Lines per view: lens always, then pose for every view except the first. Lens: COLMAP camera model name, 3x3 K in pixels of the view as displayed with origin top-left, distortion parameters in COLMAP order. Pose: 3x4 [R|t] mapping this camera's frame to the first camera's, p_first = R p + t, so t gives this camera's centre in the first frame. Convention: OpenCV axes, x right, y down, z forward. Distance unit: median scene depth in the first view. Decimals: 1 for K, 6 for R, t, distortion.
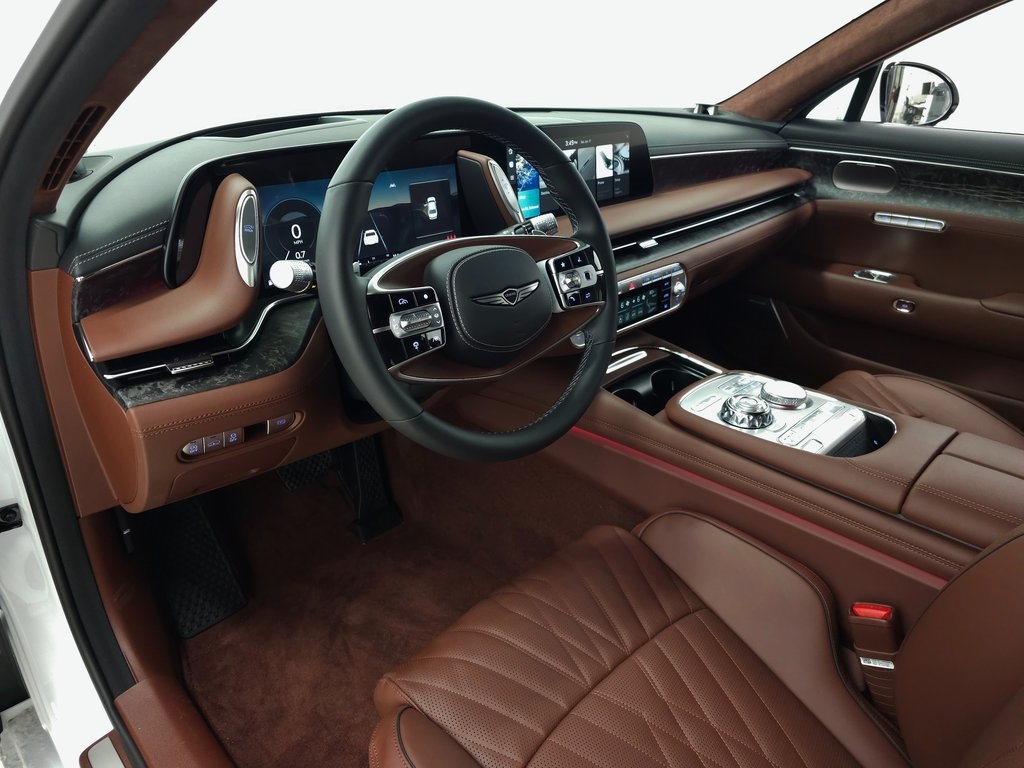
lens RADIAL K [[701.4, 0, 526.1], [0, 701.4, 387.2], [0, 0, 1]] dist [0.049597, -0.055632]
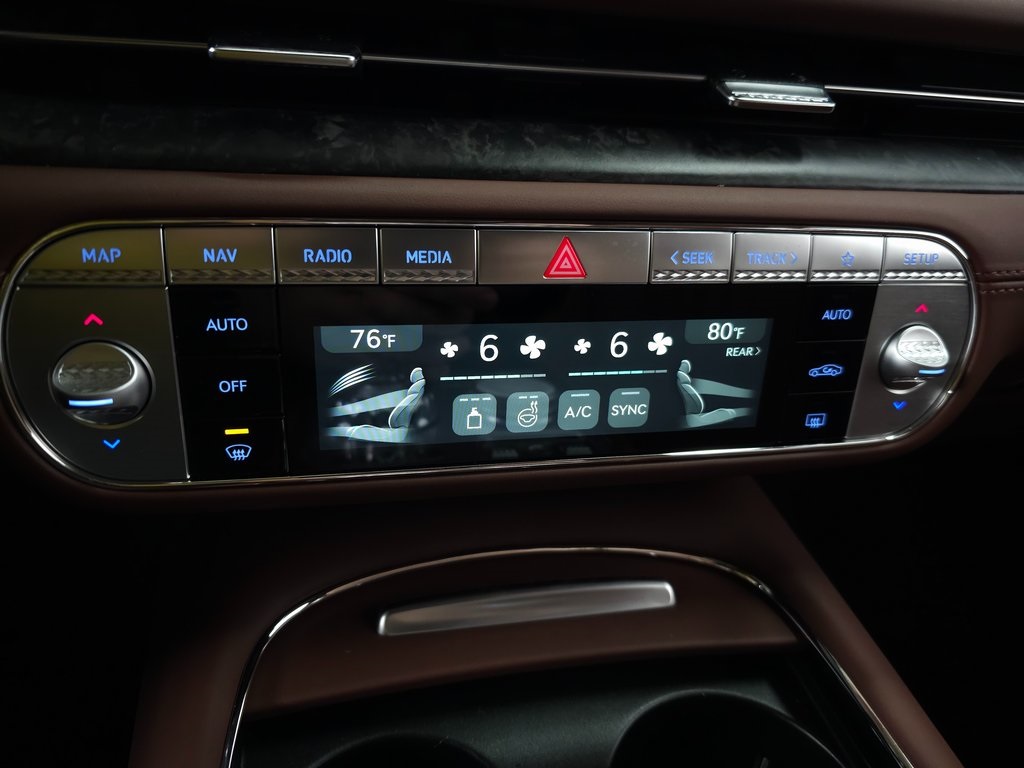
lens RADIAL K [[701.4, 0, 527.0], [0, 701.4, 381.1], [0, 0, 1]] dist [0.049597, -0.055632]
pose [[0.844637, 0.259596, -0.468186, 0.239191], [-0.283640, 0.958725, 0.019882, -0.114815], [0.454023, 0.116003, 0.883406, 0.836326]]
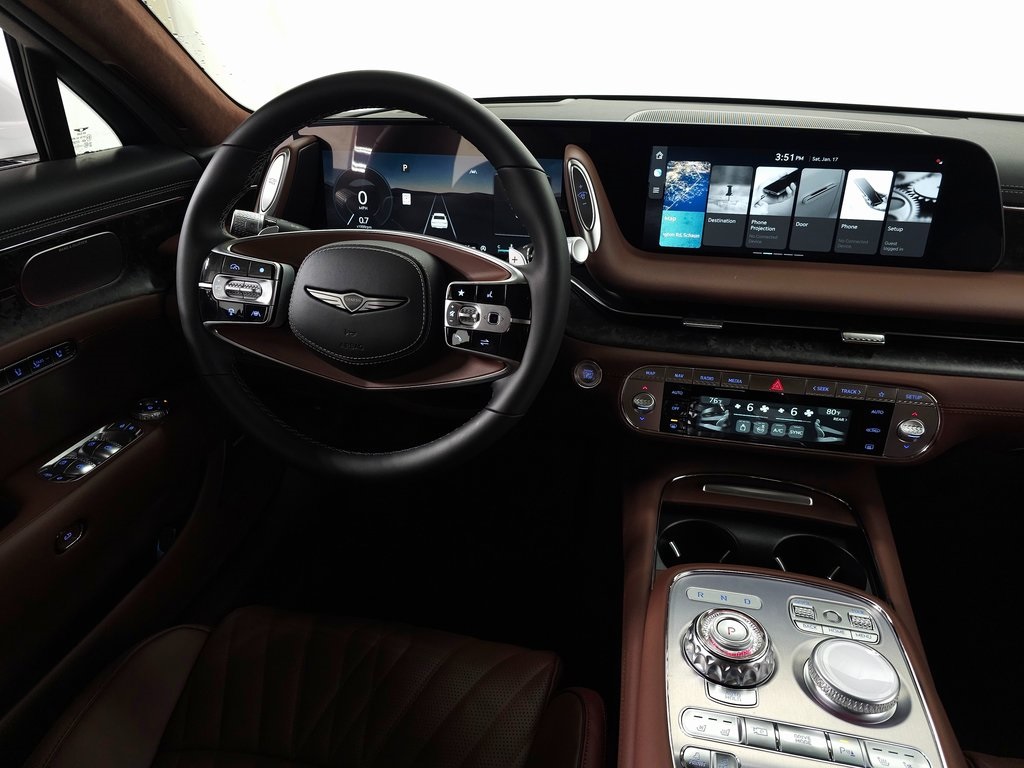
lens RADIAL K [[701.4, 0, 501.9], [0, 701.4, 381.0], [0, 0, 1]] dist [0.049597, -0.055632]
pose [[0.525665, 0.363561, -0.769090, 0.513129], [-0.362930, 0.913514, 0.183774, -0.176277], [0.769388, 0.182522, 0.612150, 0.415079]]
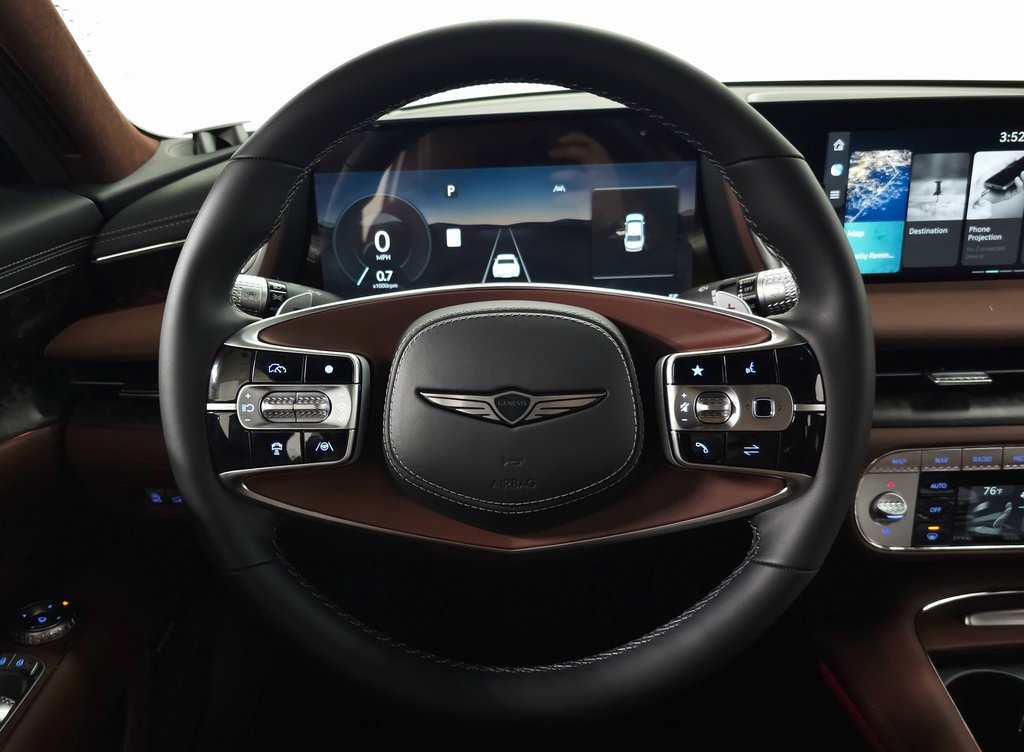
lens RADIAL K [[835.0, 0, 476.0], [0, 835.0, 384.0], [0, 0, 1]] dist [0.041290, -0.057735]
pose [[0.690668, 0.225014, -0.687274, 0.238935], [-0.273532, 0.961041, 0.039762, -0.106937], [0.669446, 0.160529, 0.725309, 0.365134]]
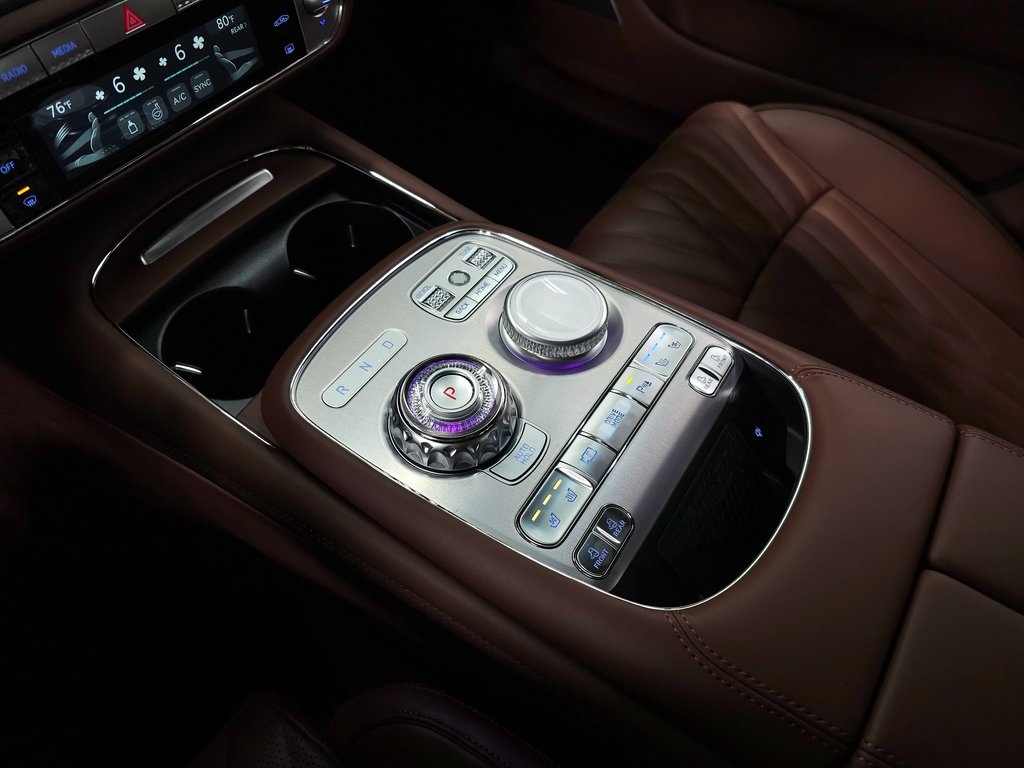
lens RADIAL K [[701.4, 0, 522.7], [0, 701.4, 382.2], [0, 0, 1]] dist [0.049597, -0.055632]
pose [[0.979232, -0.149721, 0.136707, 0.263939], [0.069442, 0.881182, 0.467650, -0.137539], [-0.190480, -0.448445, 0.873278, 0.587638]]
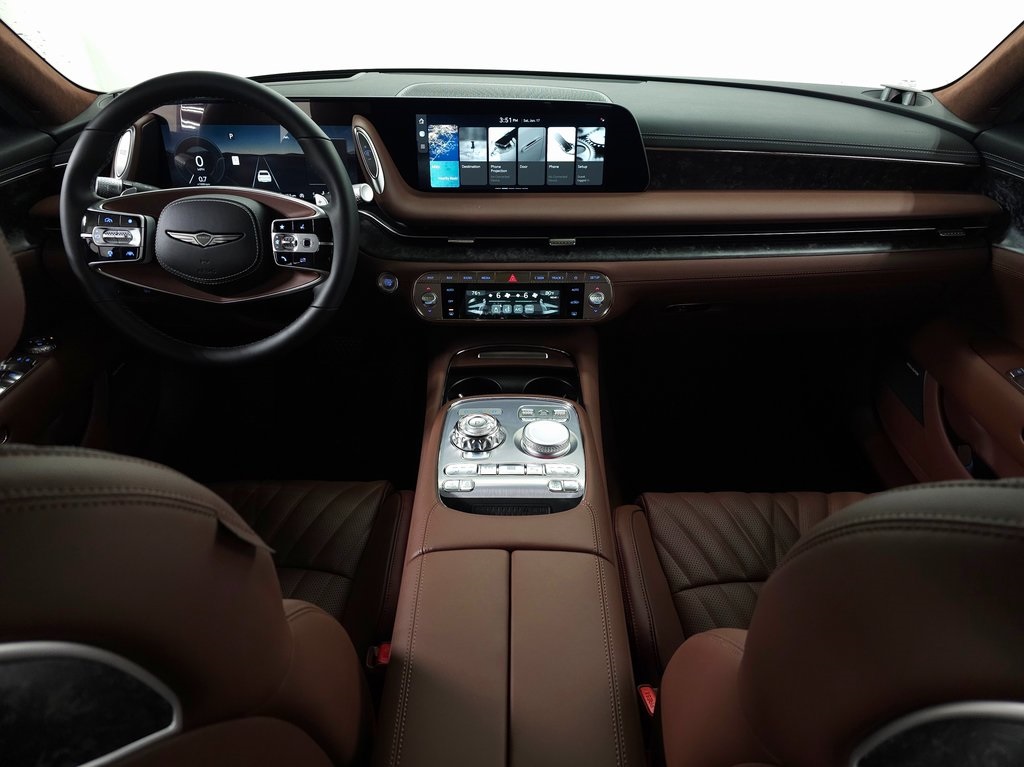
lens RADIAL K [[701.4, 0, 508.4], [0, 701.4, 389.1], [0, 0, 1]] dist [0.049597, -0.055632]
pose [[0.696068, 0.357419, -0.622688, 0.799310], [-0.302735, 0.932524, 0.196853, -0.191263], [0.651030, 0.051486, 0.757303, 0.280704]]
